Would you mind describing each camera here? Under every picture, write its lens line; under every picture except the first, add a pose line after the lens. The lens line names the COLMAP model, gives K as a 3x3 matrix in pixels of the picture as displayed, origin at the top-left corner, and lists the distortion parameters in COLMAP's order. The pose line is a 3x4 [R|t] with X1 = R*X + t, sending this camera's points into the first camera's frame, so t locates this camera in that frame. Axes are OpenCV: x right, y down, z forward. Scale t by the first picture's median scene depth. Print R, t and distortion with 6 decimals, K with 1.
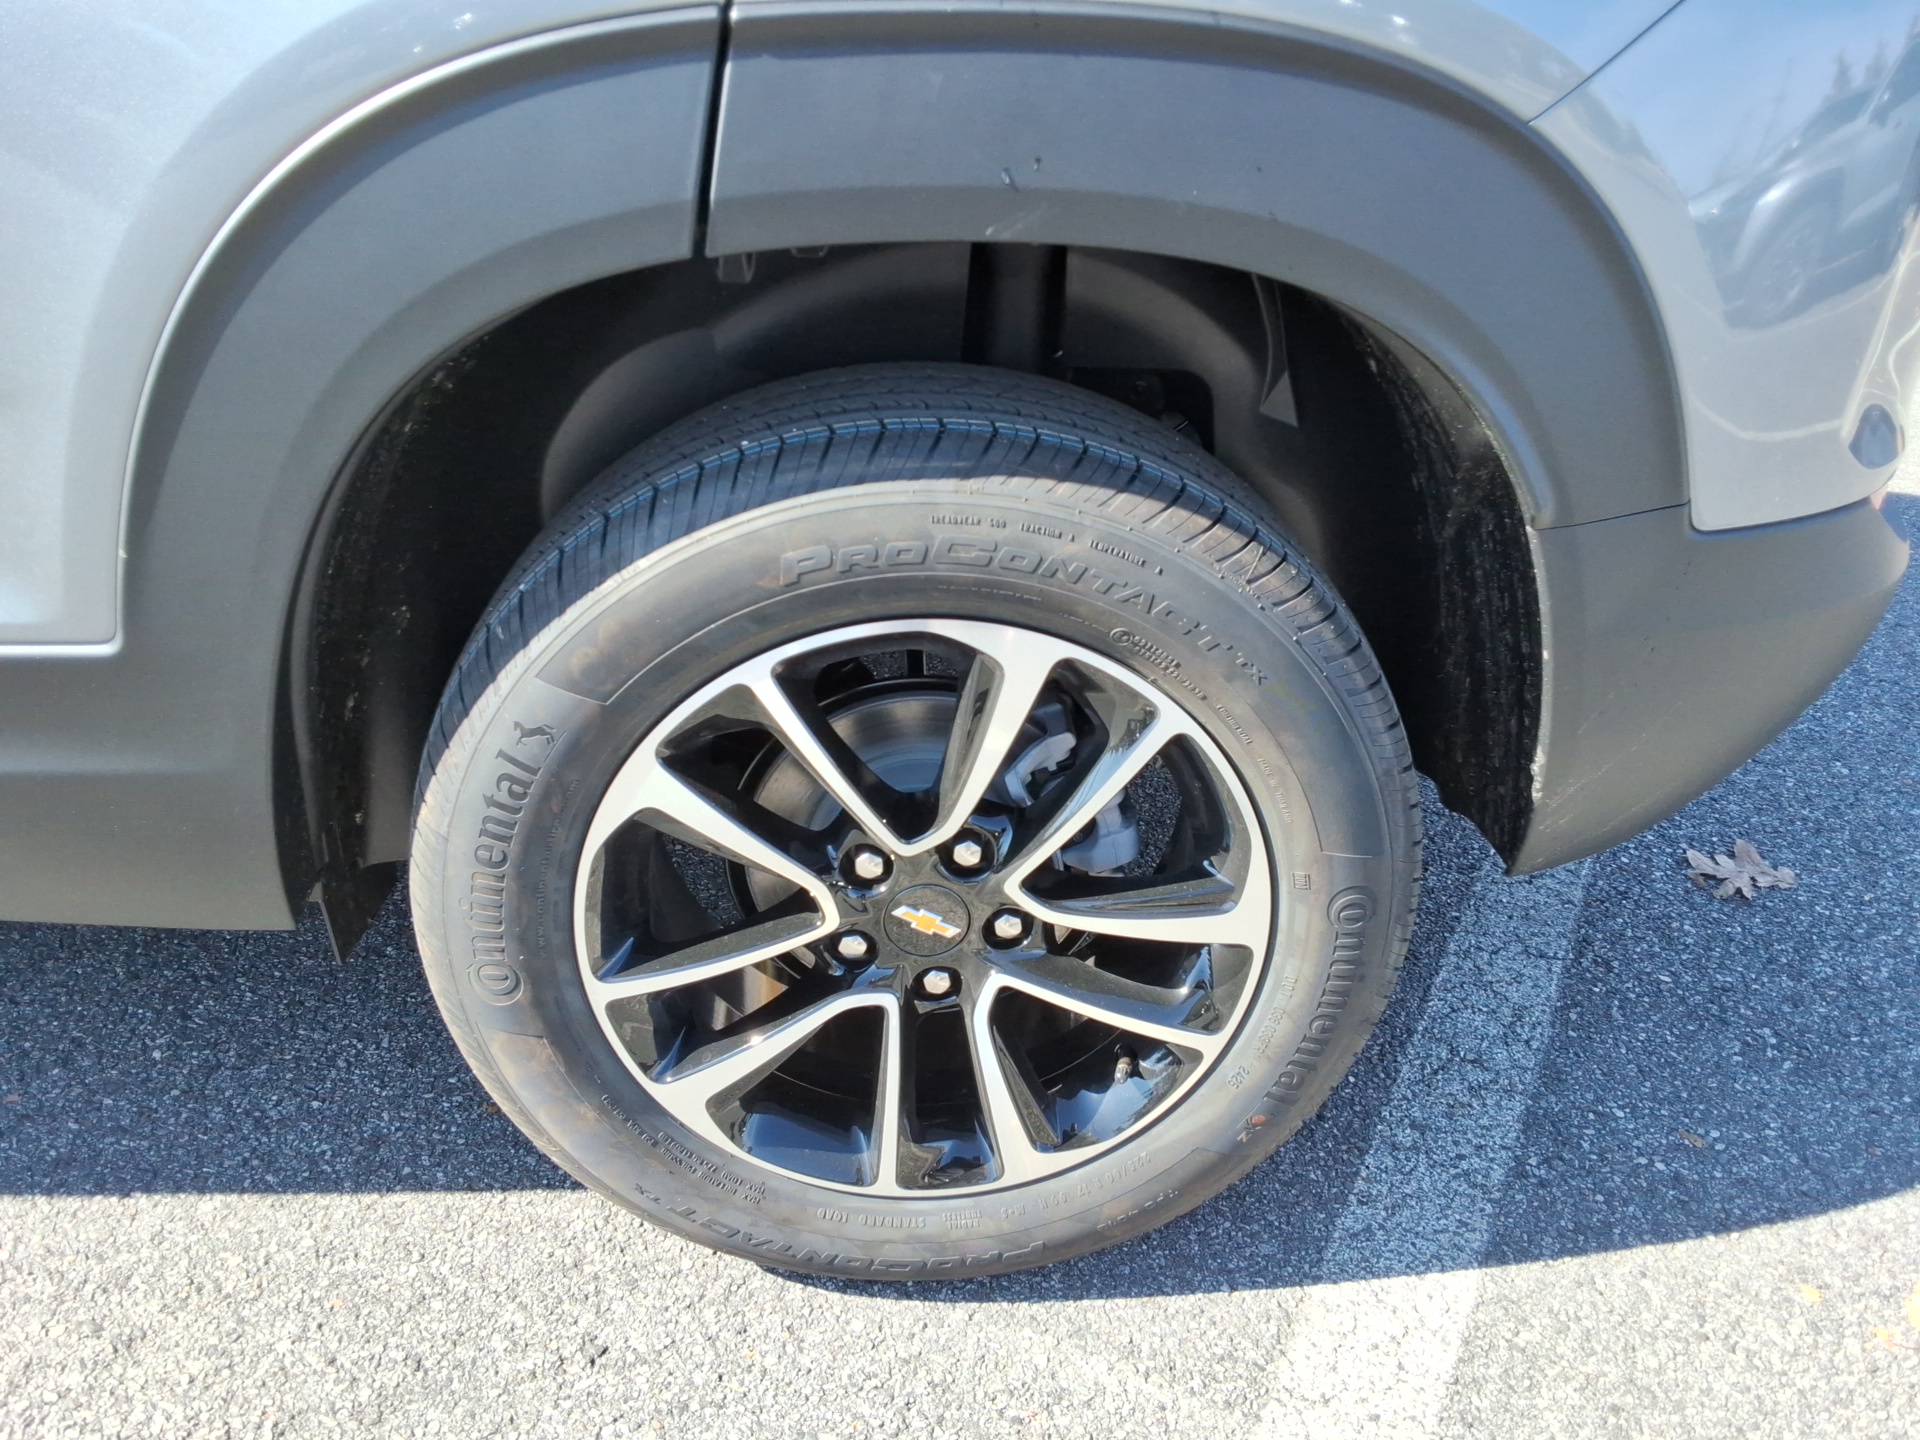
lens RADIAL K [[1519.5, 0, 969.8], [0, 1519.5, 709.8], [0, 0, 1]] dist [0.066334, -0.003092]
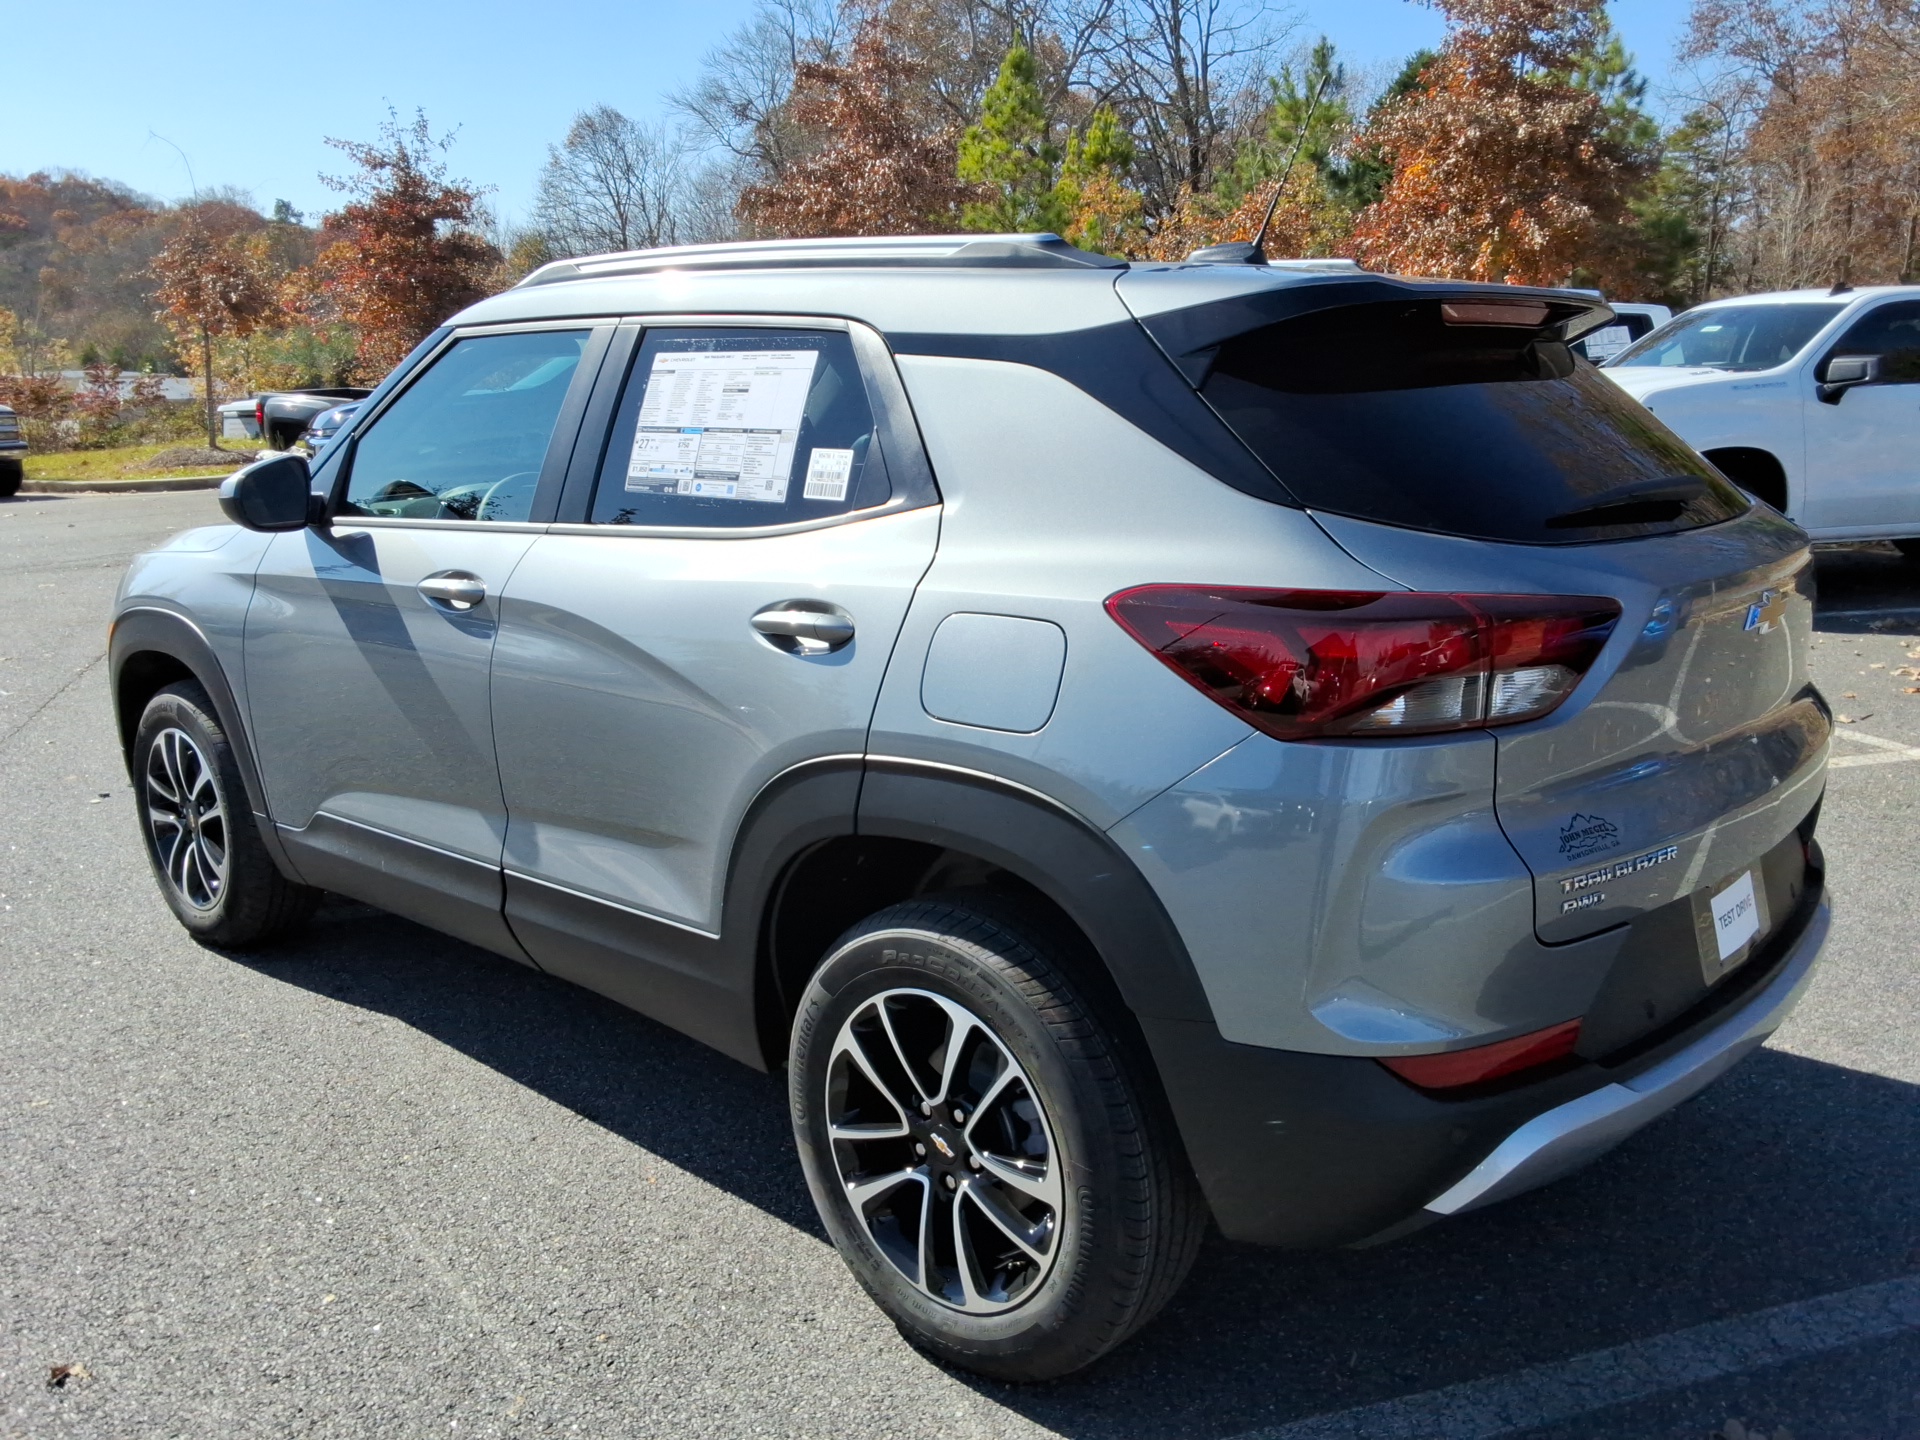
lens RADIAL K [[1550.5, 0, 967.6], [0, 1550.5, 712.3], [0, 0, 1]] dist [0.100474, -0.139419]
pose [[0.708028, 0.094173, -0.699877, 1.463183], [-0.294400, 0.940201, -0.171319, -0.064282], [0.641891, 0.327343, 0.693414, -0.671765]]
